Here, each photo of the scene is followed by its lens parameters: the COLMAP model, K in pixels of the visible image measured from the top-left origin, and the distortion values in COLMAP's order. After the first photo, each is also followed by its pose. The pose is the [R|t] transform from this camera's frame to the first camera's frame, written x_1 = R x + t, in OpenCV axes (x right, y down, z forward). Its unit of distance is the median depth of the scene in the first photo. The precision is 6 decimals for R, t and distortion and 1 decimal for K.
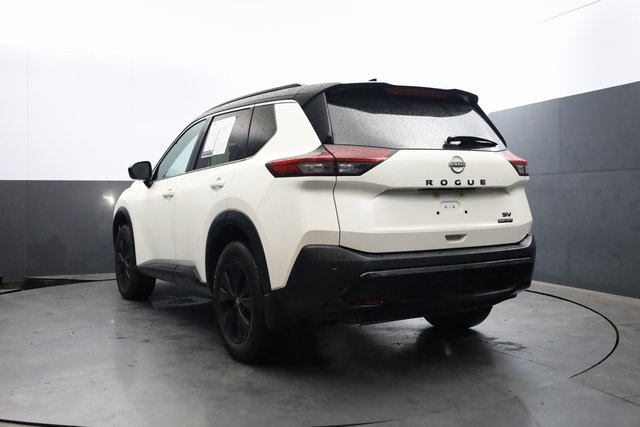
lens RADIAL K [[668.2, 0, 322.0], [0, 668.2, 216.3], [0, 0, 1]] dist [-0.016220, 0.000000]
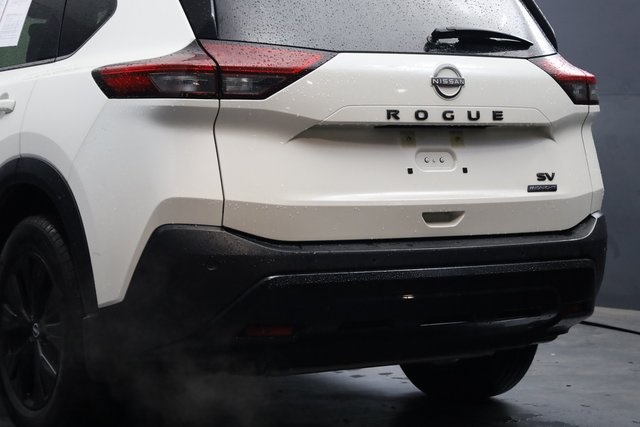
lens RADIAL K [[1571.0, 0, 318.6], [0, 1571.0, 214.4], [0, 0, 1]] dist [0.058257, 0.000000]
pose [[0.999093, 0.021293, 0.036862, 0.051799], [-0.022184, 0.999467, 0.023959, 0.001243], [-0.036332, -0.024755, 0.999033, -0.263377]]
